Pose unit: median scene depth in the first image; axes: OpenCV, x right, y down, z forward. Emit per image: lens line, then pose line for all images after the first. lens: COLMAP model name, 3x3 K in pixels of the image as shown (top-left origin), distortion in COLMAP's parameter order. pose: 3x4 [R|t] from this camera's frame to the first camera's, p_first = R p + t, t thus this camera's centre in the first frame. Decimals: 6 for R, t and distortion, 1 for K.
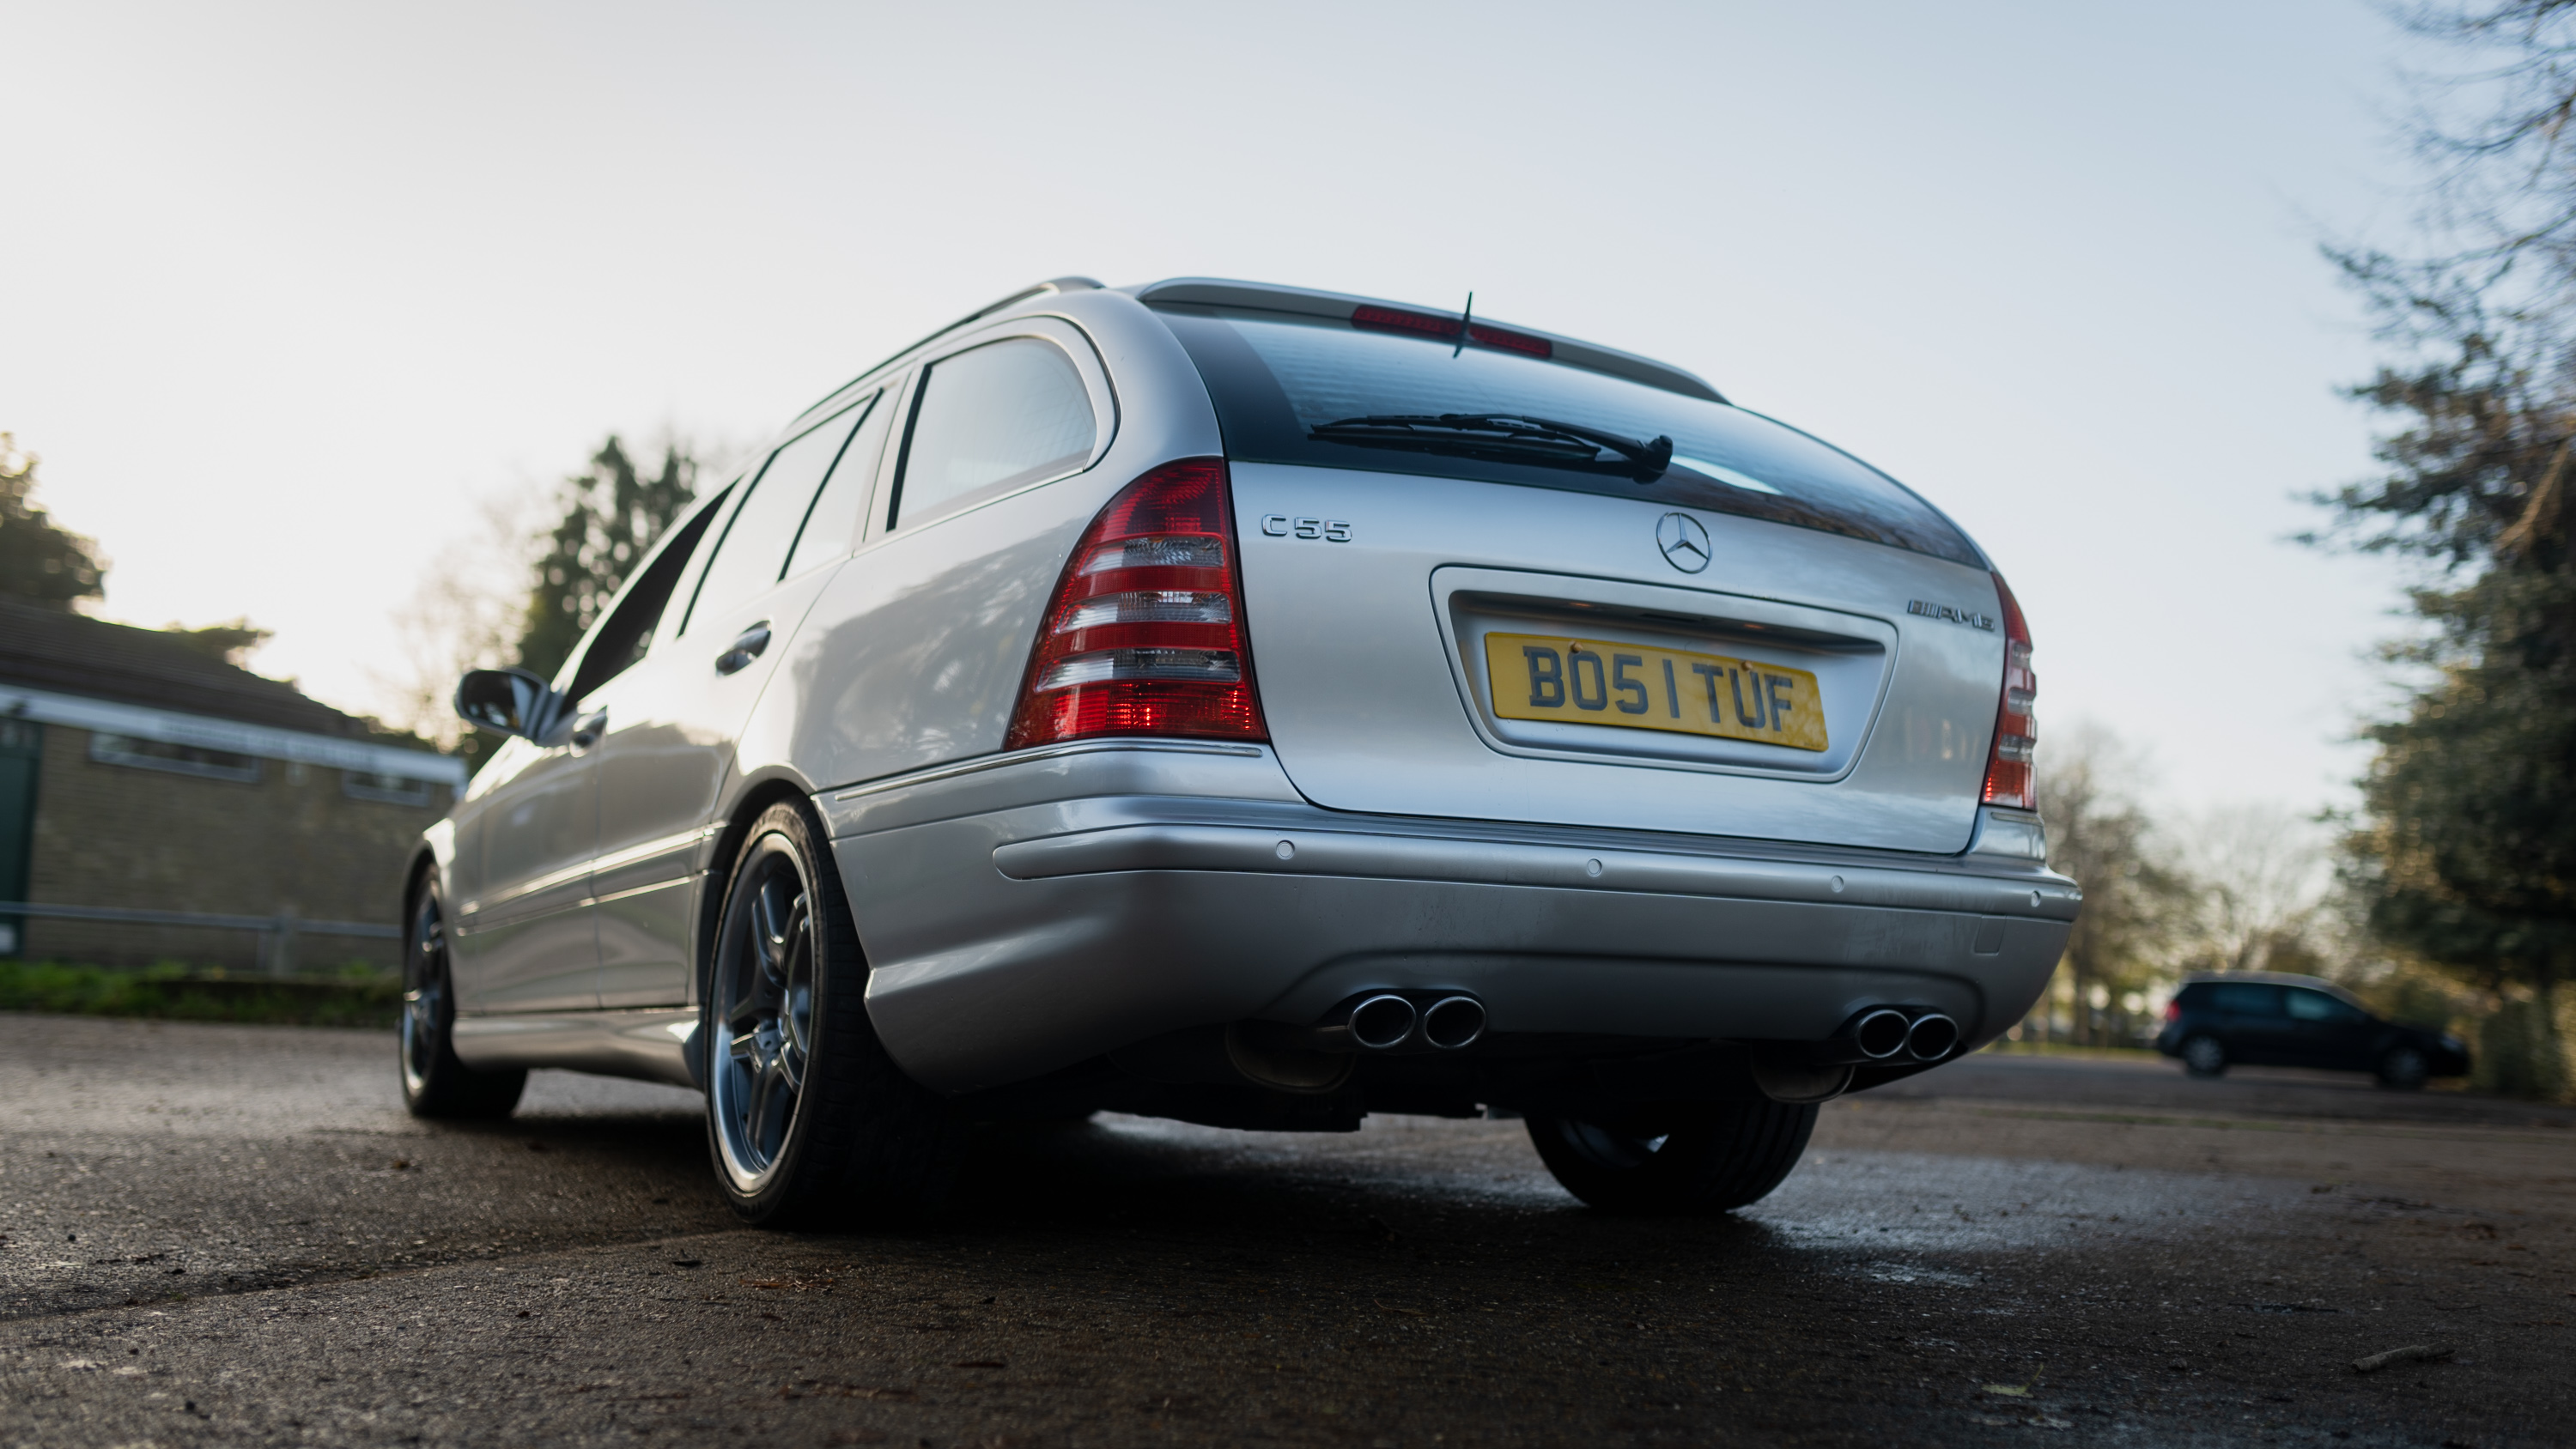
lens RADIAL K [[2477.2, 0, 1277.1], [0, 2477.2, 716.3], [0, 0, 1]] dist [-0.003424, 0.000592]
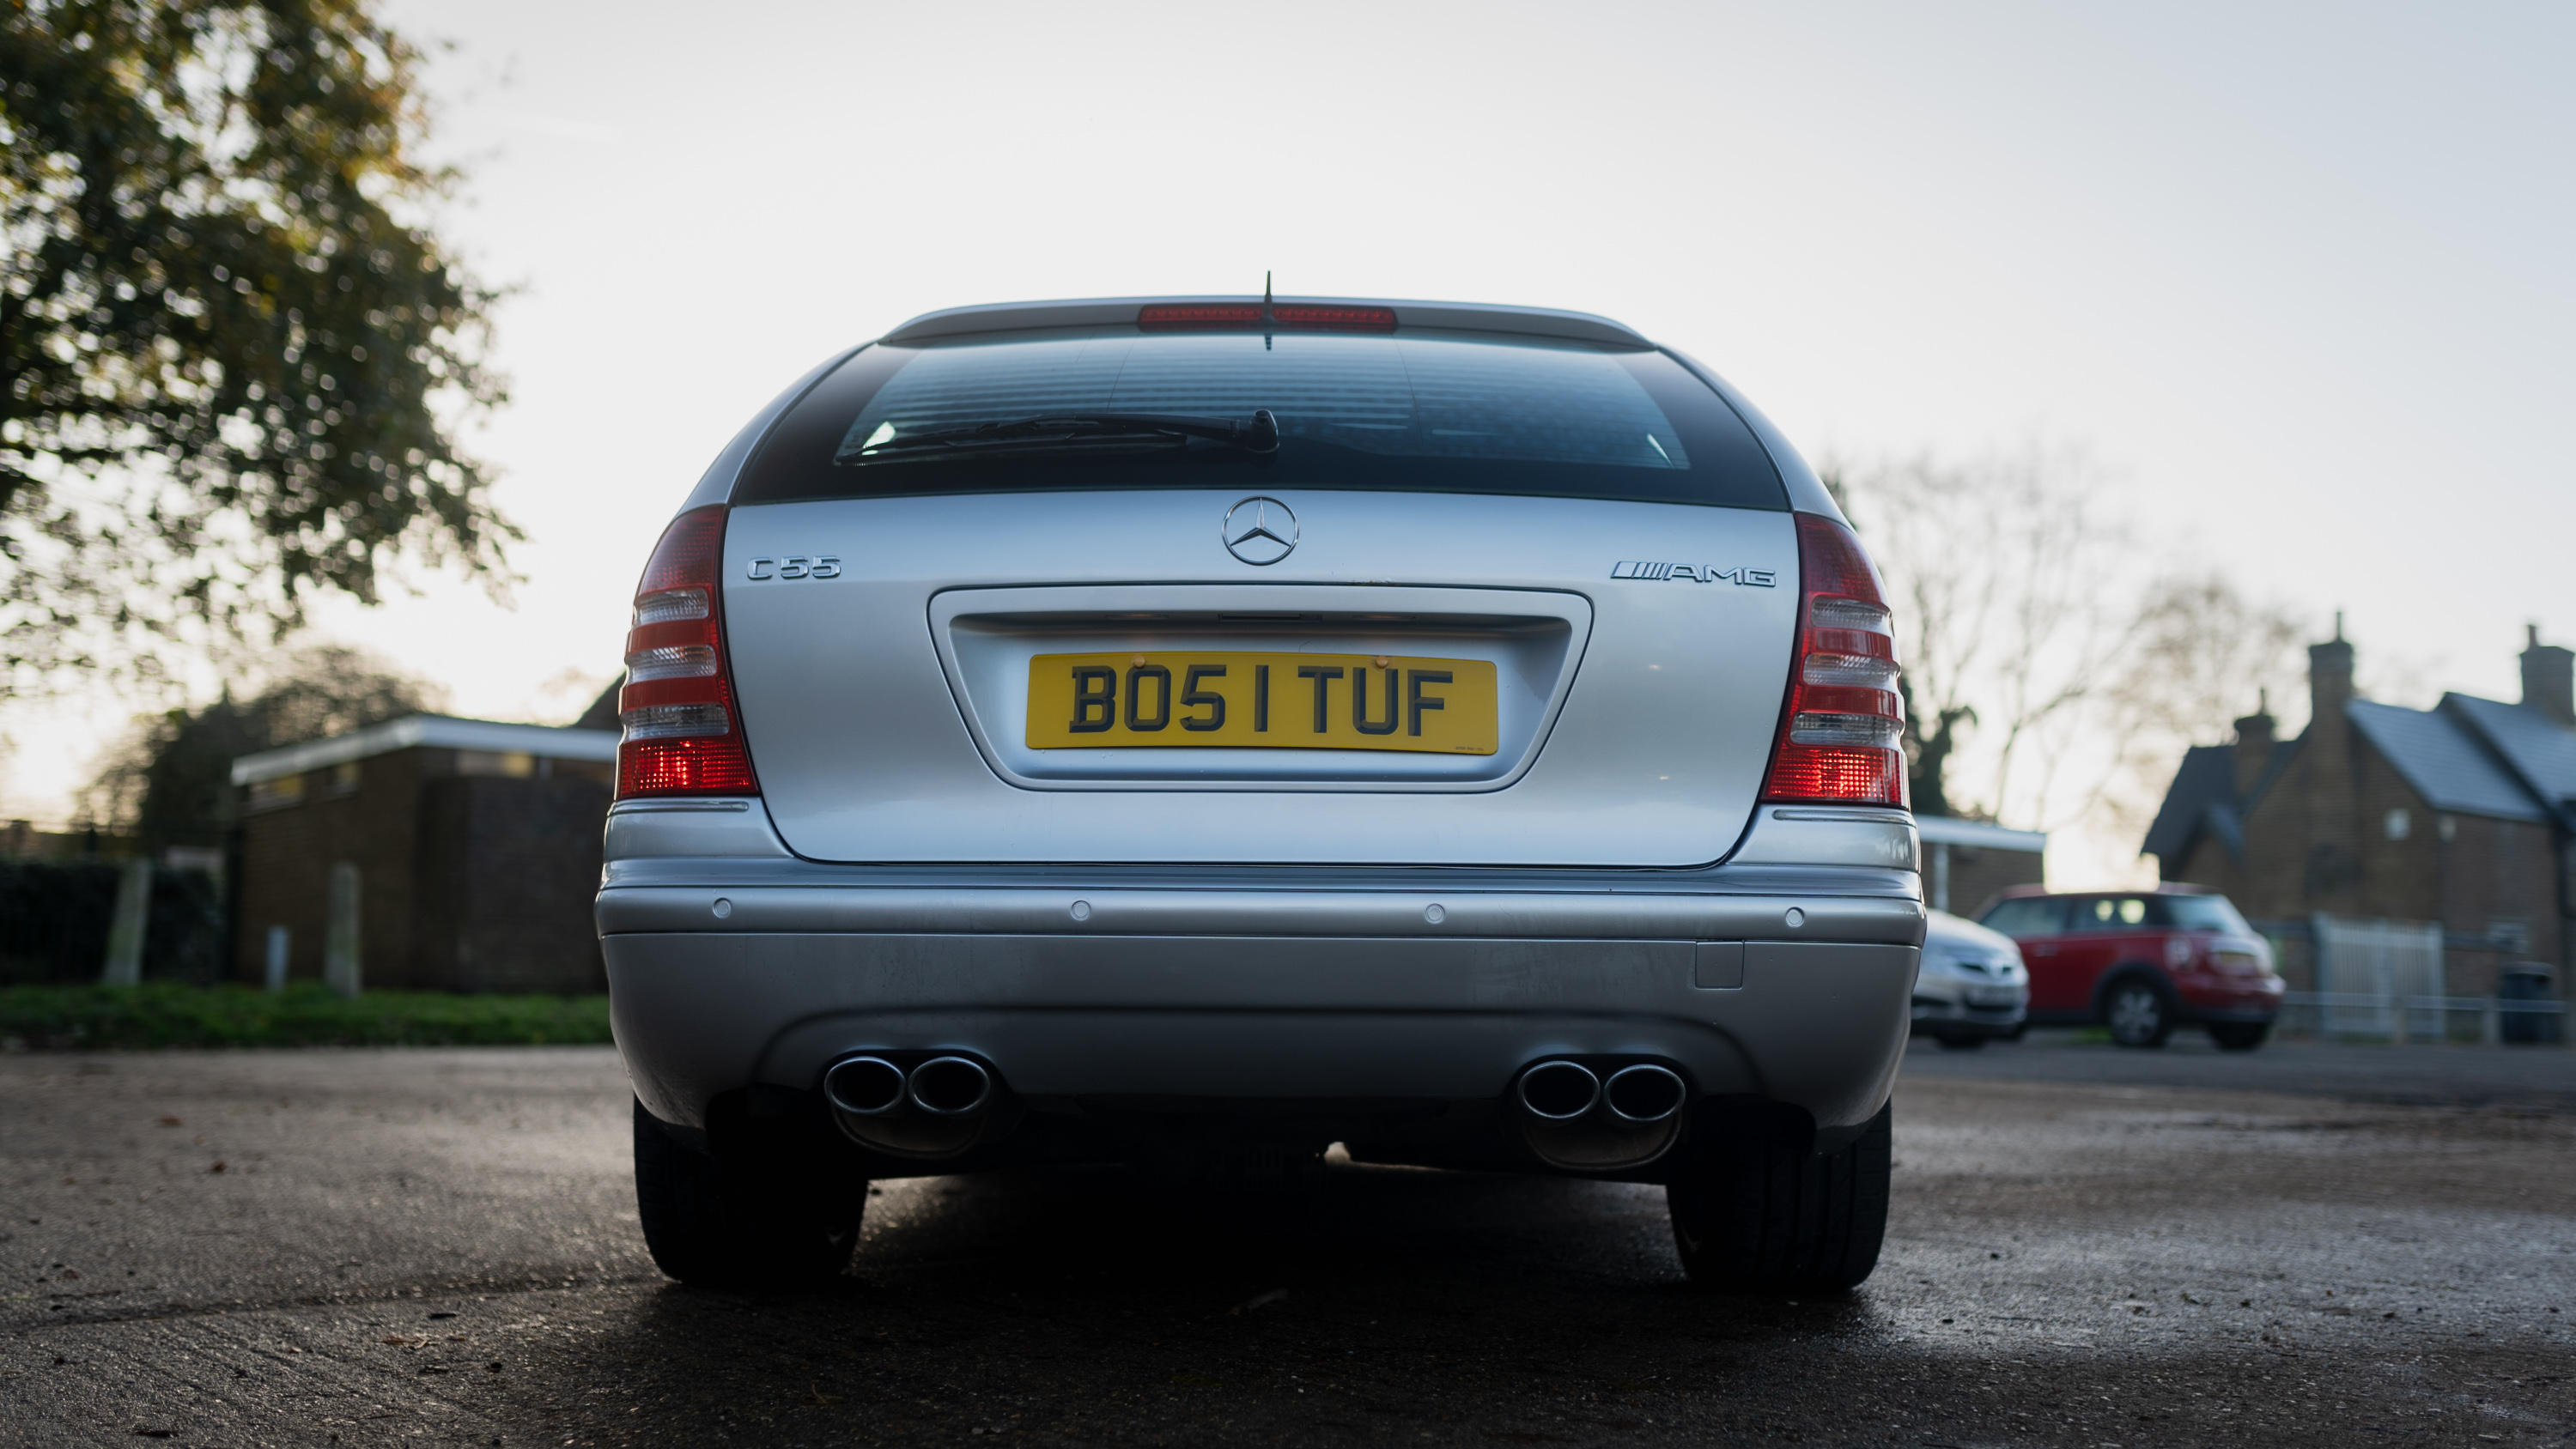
lens RADIAL K [[2579.0, 0, 1288.0], [0, 2579.0, 724.5], [0, 0, 1]] dist [0.007414, -0.009927]
pose [[0.872734, -0.078238, -0.481885, 0.616023], [0.073156, 0.996888, -0.029362, 0.025870], [0.482683, -0.009628, 0.875742, 0.208765]]
